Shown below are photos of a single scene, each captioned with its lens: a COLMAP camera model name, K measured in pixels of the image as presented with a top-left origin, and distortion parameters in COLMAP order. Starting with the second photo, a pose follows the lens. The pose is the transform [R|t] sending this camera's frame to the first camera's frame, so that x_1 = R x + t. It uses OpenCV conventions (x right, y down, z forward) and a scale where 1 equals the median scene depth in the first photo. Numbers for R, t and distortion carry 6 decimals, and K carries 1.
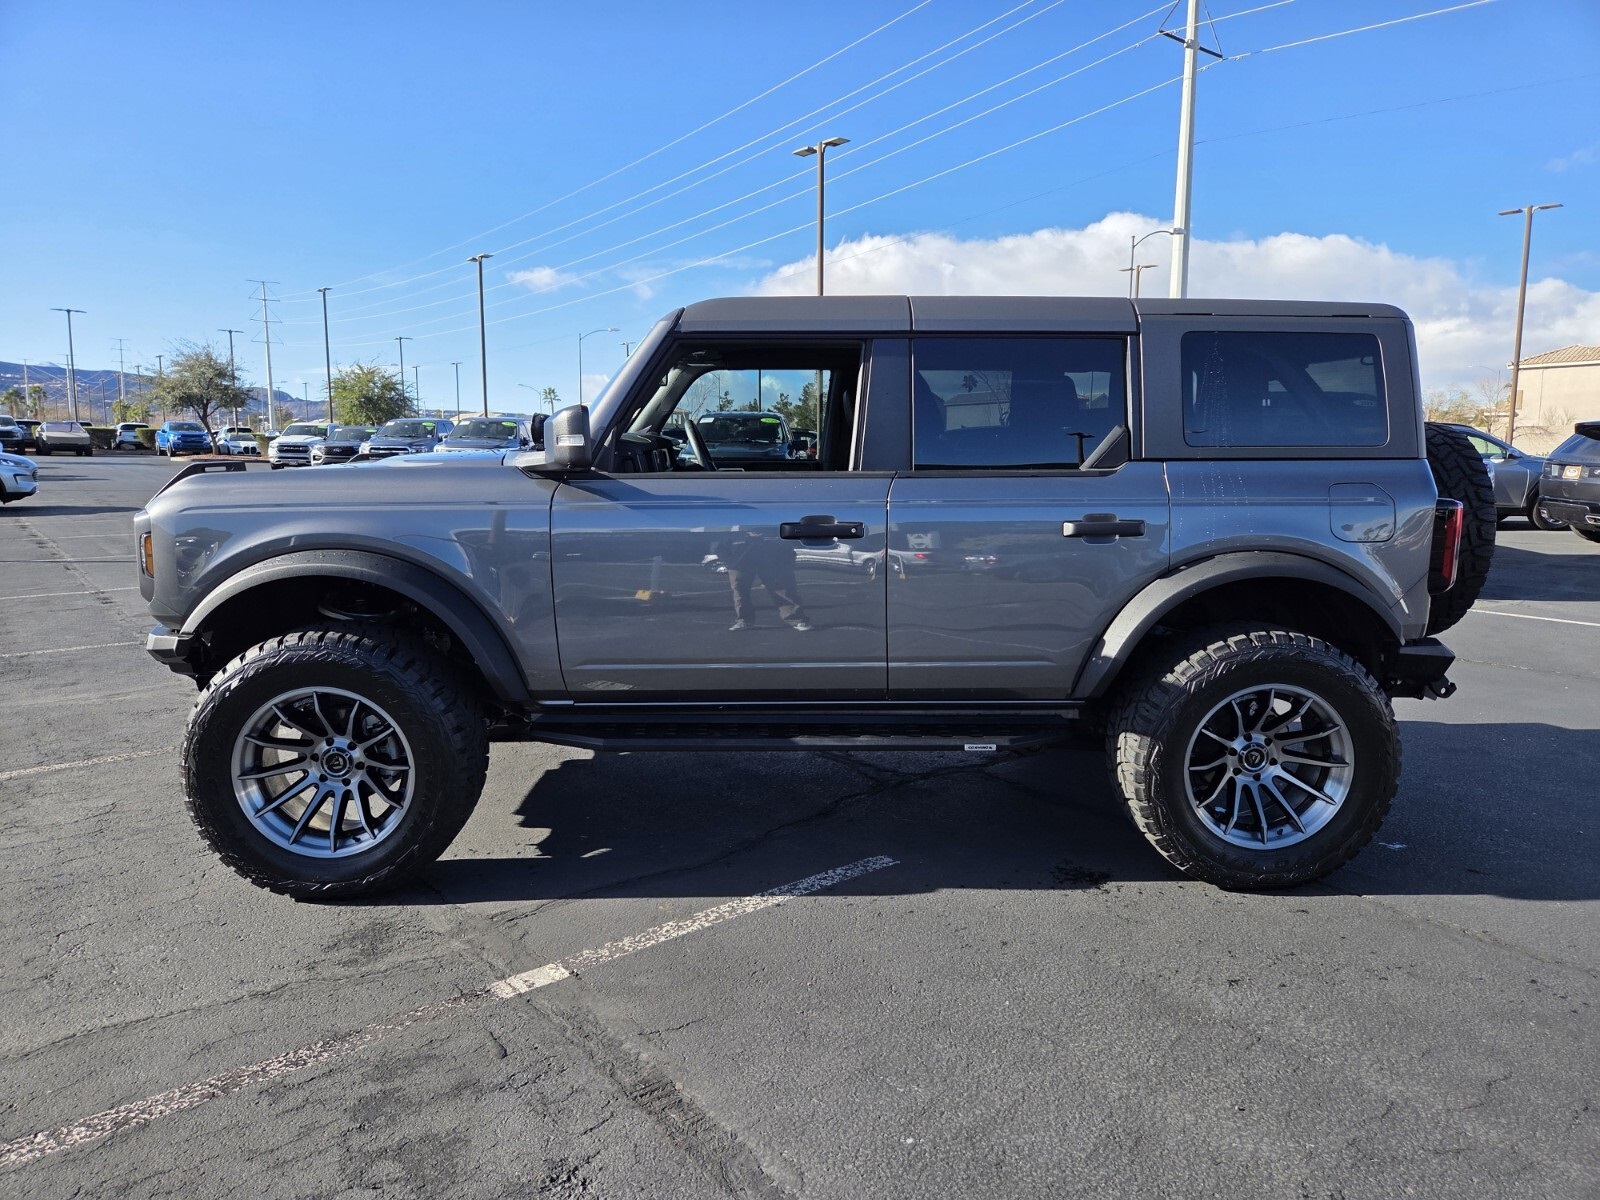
lens RADIAL K [[1073.3, 0, 800.0], [0, 1073.3, 600.0], [0, 0, 1]] dist [0.076006, -0.056459]
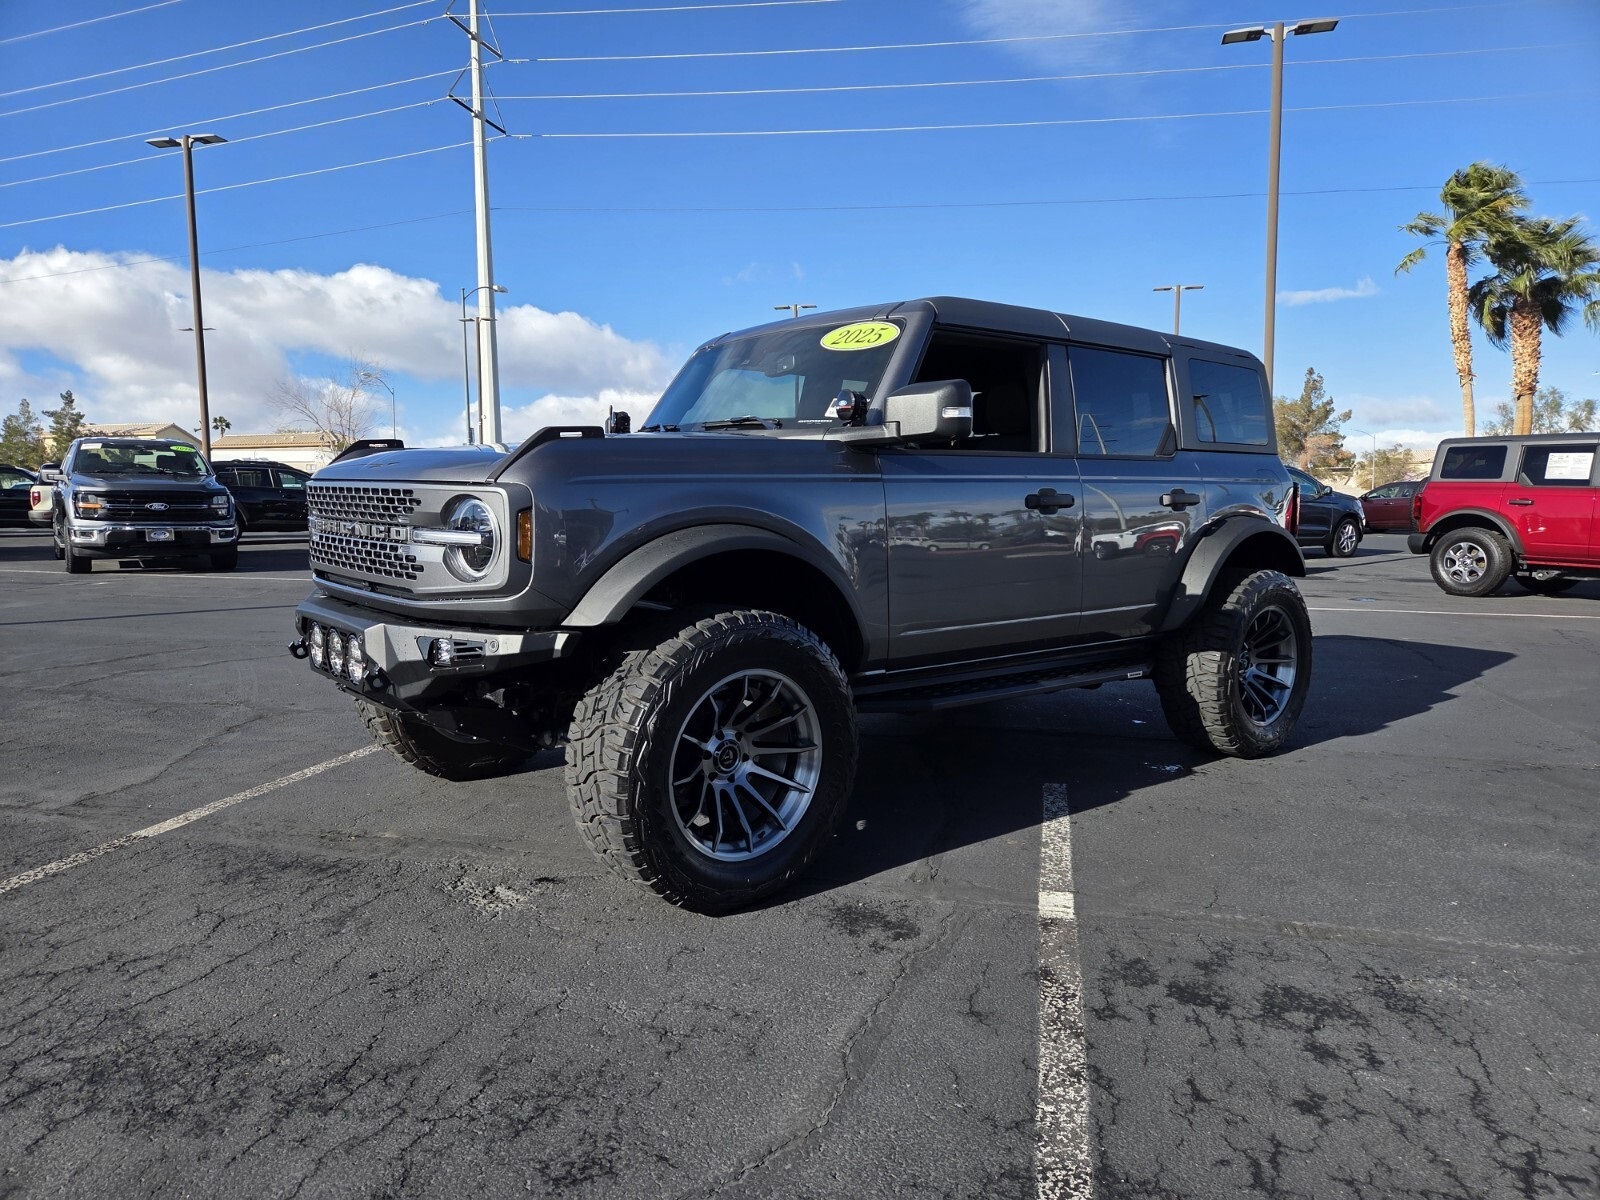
lens RADIAL K [[1058.7, 0, 800.0], [0, 1058.7, 600.0], [0, 0, 1]] dist [0.070520, -0.071956]
pose [[0.796155, -0.059495, 0.602160, -0.700168], [0.085299, 0.996252, -0.014347, 0.028013], [-0.599050, 0.062786, 0.798246, 0.188966]]
